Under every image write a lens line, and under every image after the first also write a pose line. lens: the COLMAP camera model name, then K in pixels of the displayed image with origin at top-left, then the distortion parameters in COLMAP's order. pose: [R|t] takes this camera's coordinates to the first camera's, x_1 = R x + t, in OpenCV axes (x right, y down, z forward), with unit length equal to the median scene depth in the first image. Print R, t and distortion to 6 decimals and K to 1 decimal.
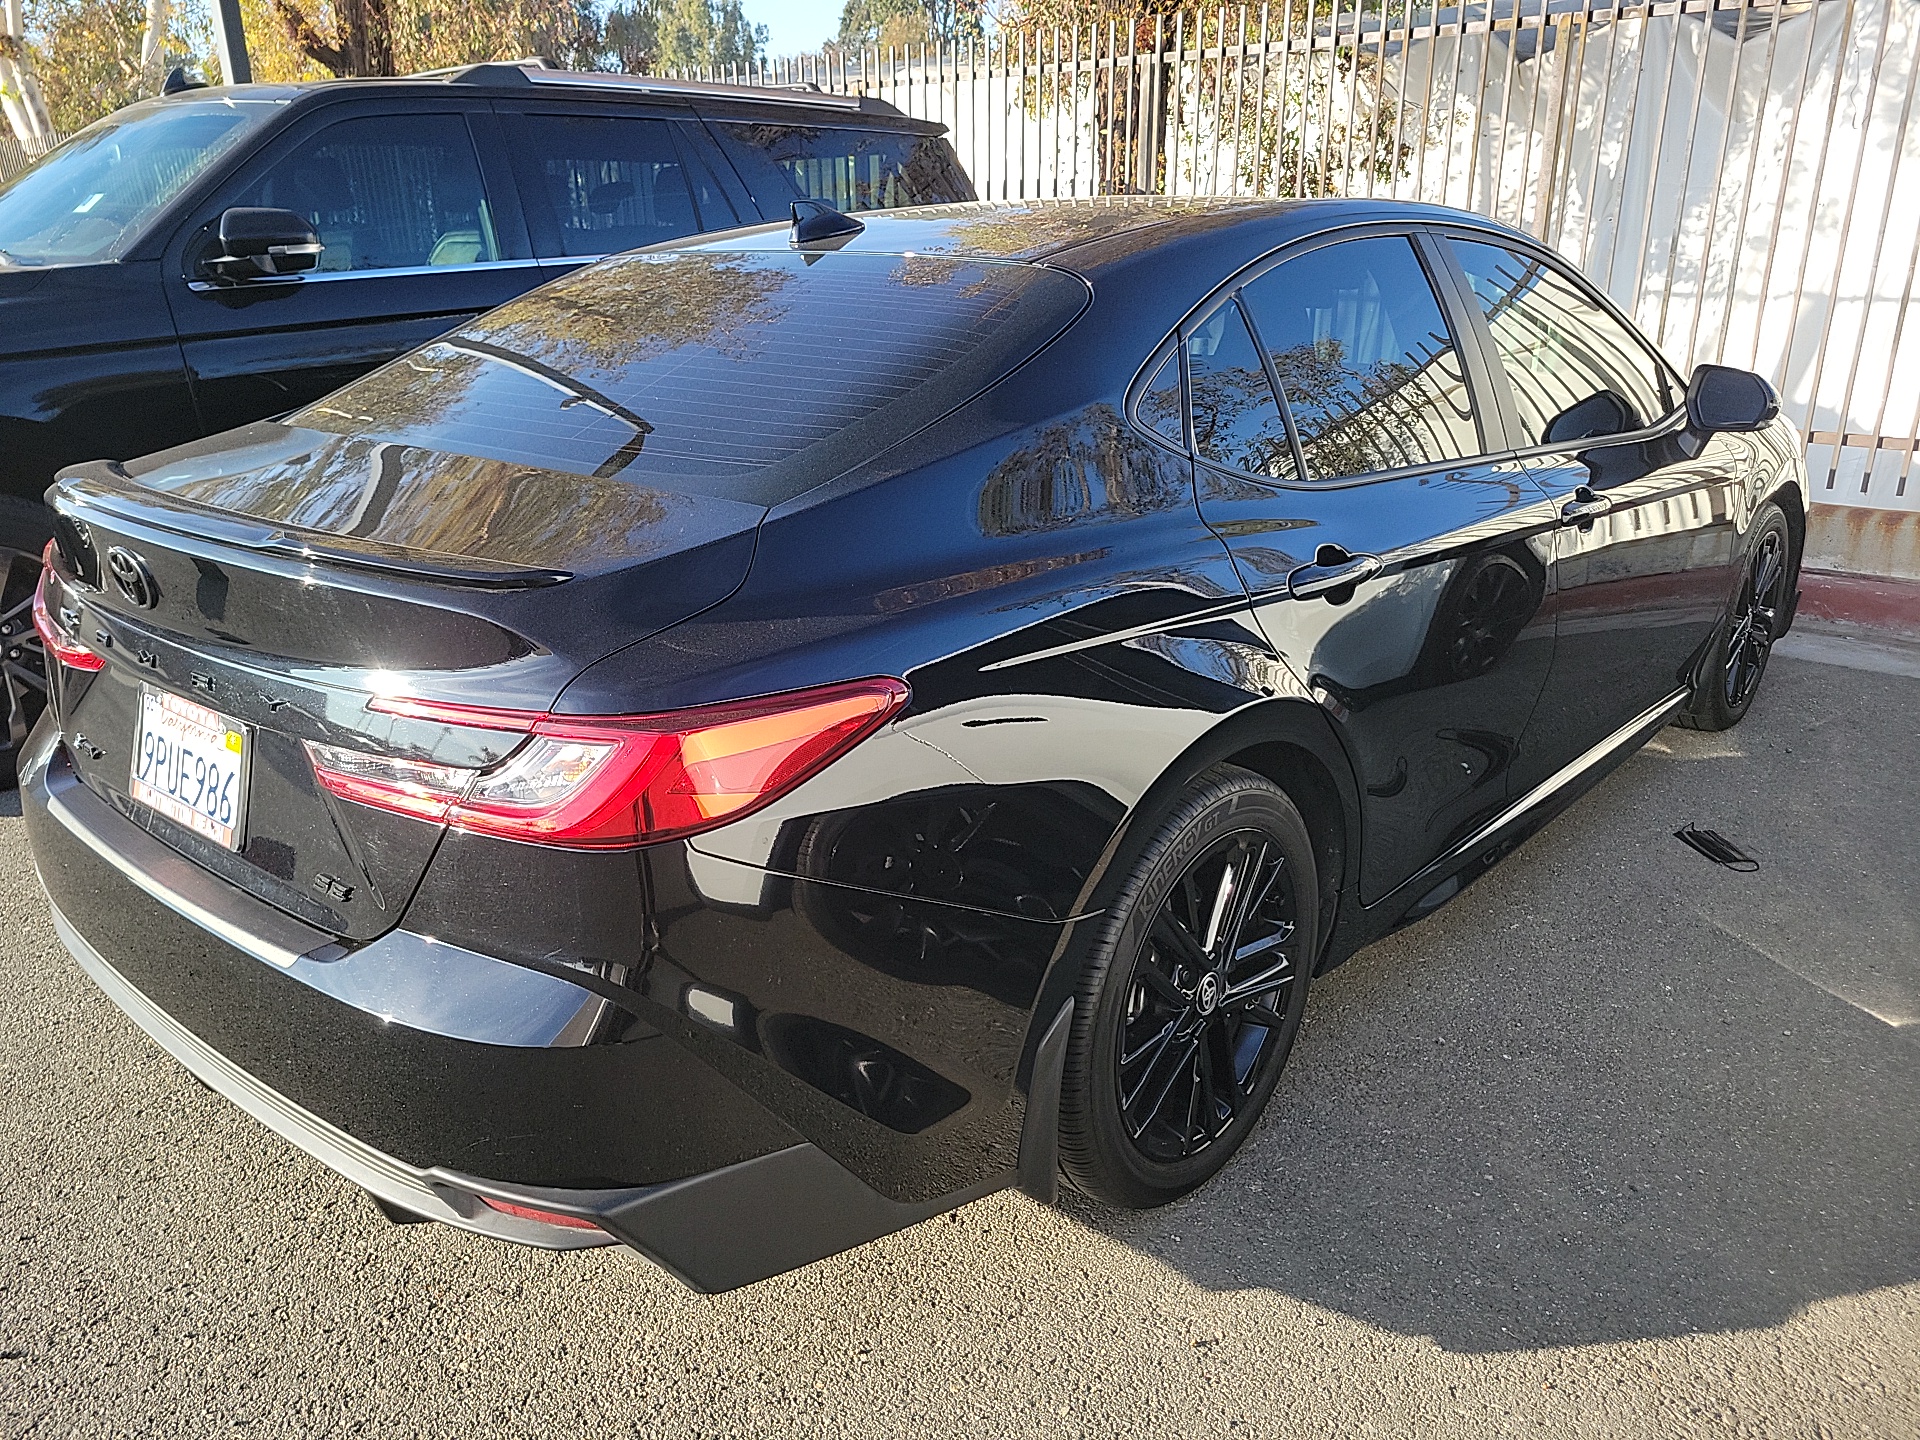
lens RADIAL K [[1446.9, 0, 960.0], [0, 1446.9, 720.0], [0, 0, 1]] dist [0.049457, -0.003304]
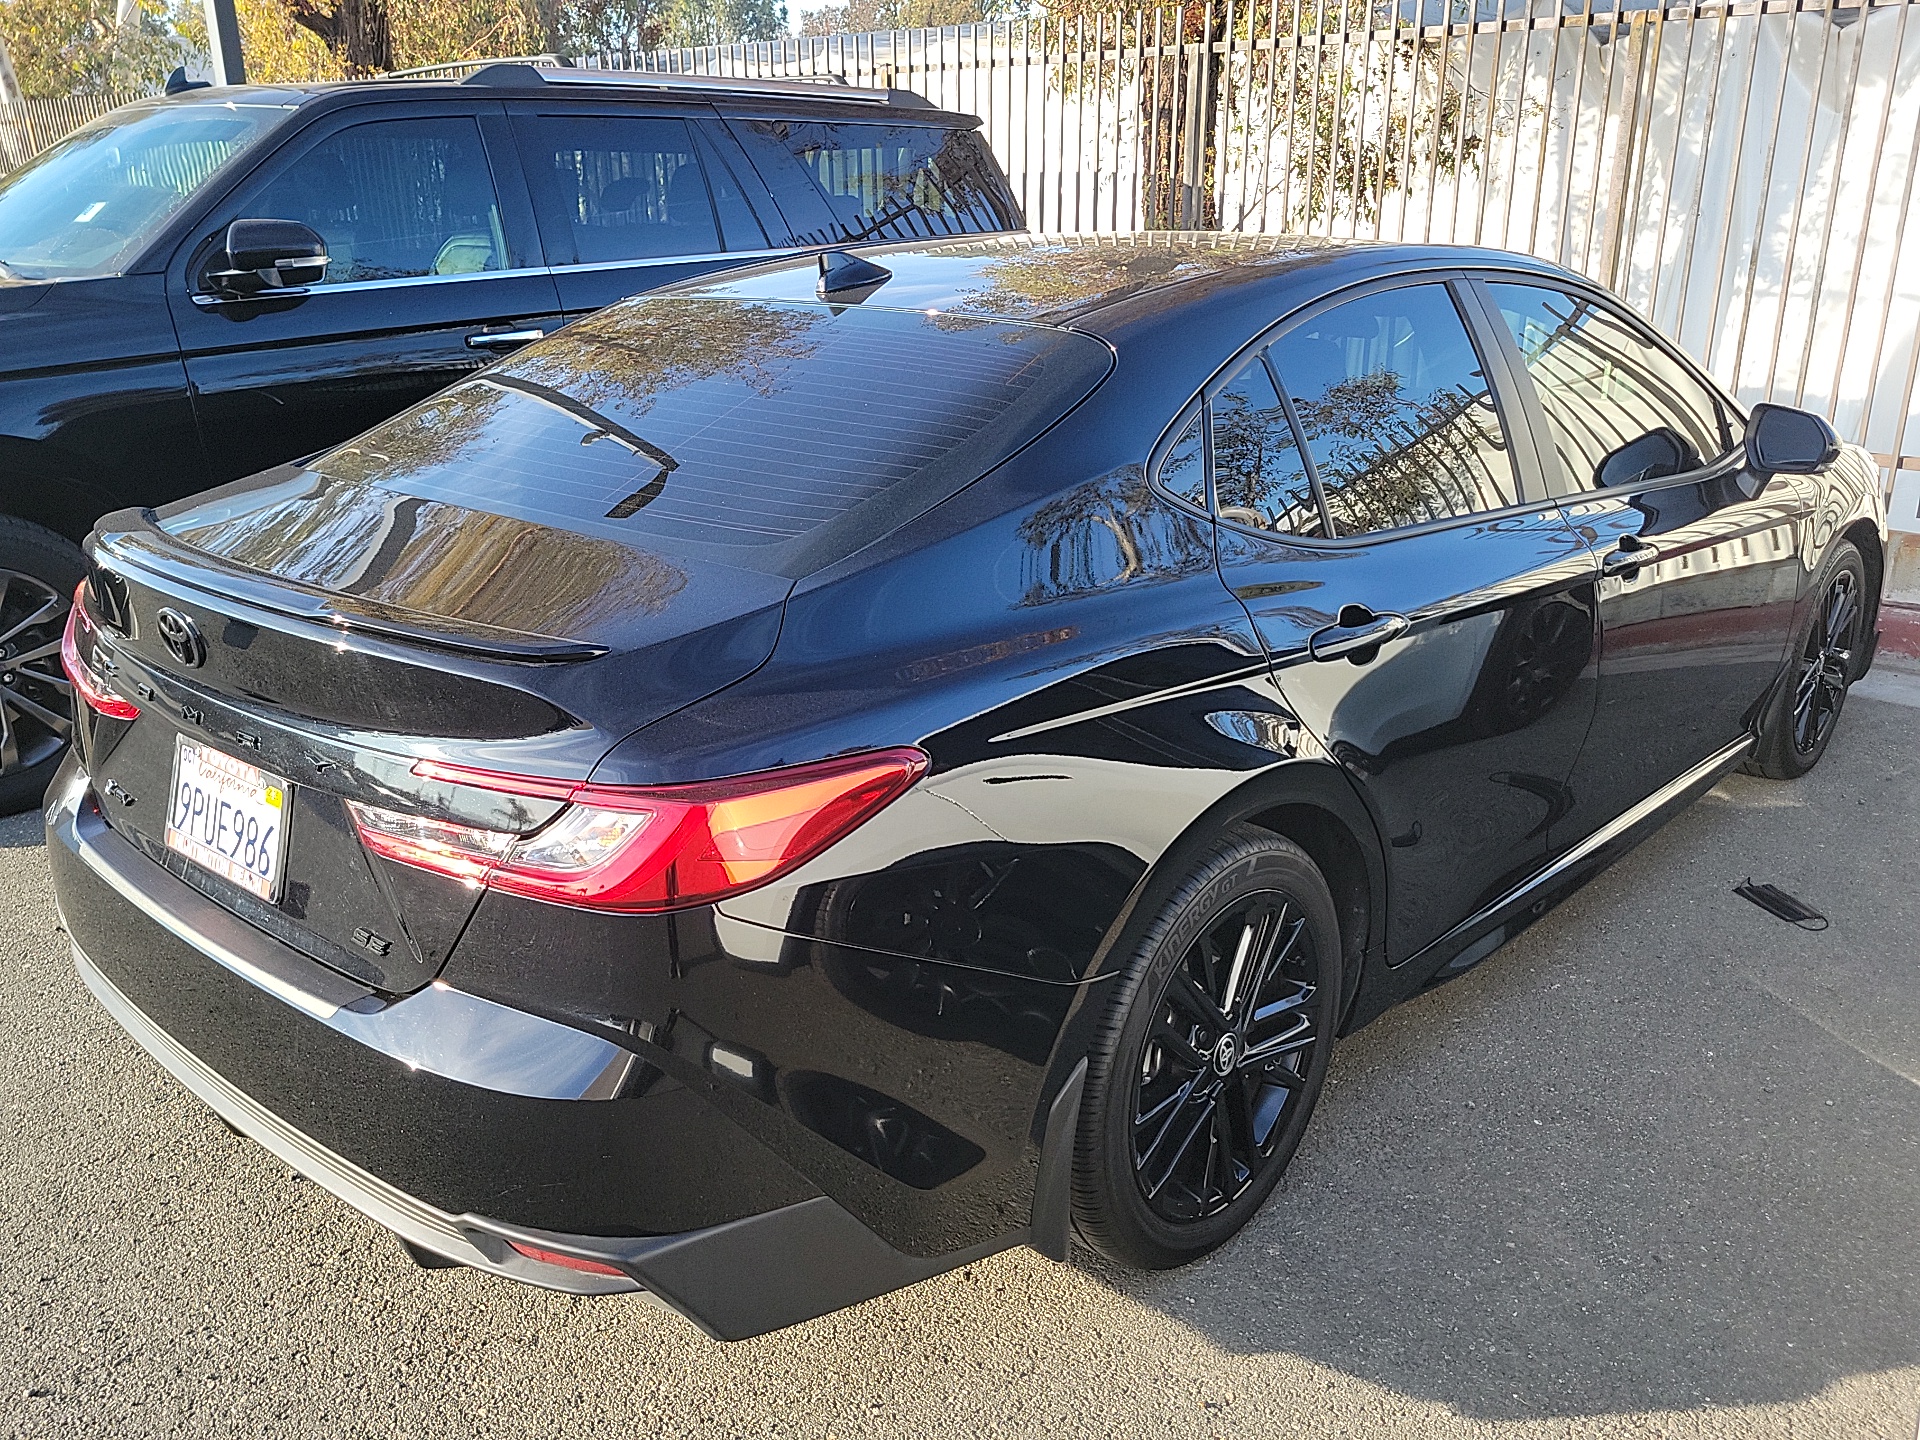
lens RADIAL K [[1608.9, 0, 967.1], [0, 1608.9, 722.3], [0, 0, 1]] dist [0.052783, 0.004230]
pose [[0.999810, 0.012854, -0.014658, 0.006637], [-0.012950, 0.999895, -0.006495, -0.029795], [0.014573, 0.006684, 0.999871, -0.112076]]
